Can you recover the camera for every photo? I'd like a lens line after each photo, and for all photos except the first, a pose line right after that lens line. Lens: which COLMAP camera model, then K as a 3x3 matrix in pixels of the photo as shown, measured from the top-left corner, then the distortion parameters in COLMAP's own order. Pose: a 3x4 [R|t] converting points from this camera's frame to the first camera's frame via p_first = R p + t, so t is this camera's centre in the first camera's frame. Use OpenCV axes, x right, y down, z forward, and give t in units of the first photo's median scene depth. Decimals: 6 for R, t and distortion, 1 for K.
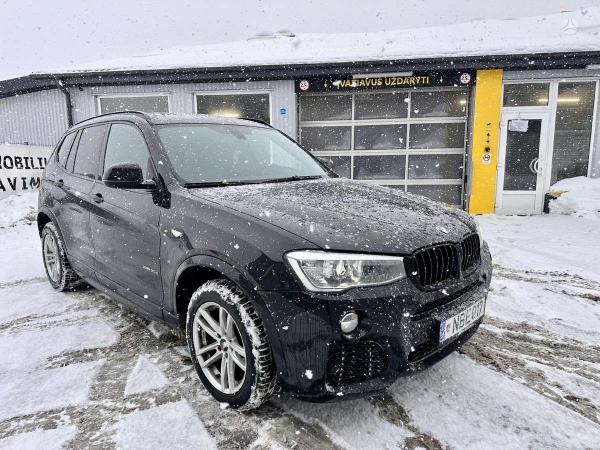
lens RADIAL K [[421.8, 0, 298.1], [0, 421.8, 234.0], [0, 0, 1]] dist [0.078548, -0.092179]
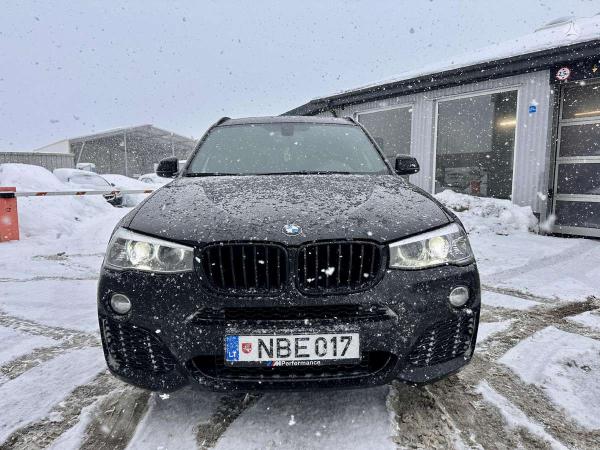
lens RADIAL K [[431.3, 0, 297.1], [0, 431.3, 222.9], [0, 0, 1]] dist [0.011840, 0.001664]
pose [[0.725482, 0.084613, -0.683020, 0.228755], [-0.128418, 0.991627, -0.013559, -0.002708], [0.676154, 0.097549, 0.730274, 0.109260]]
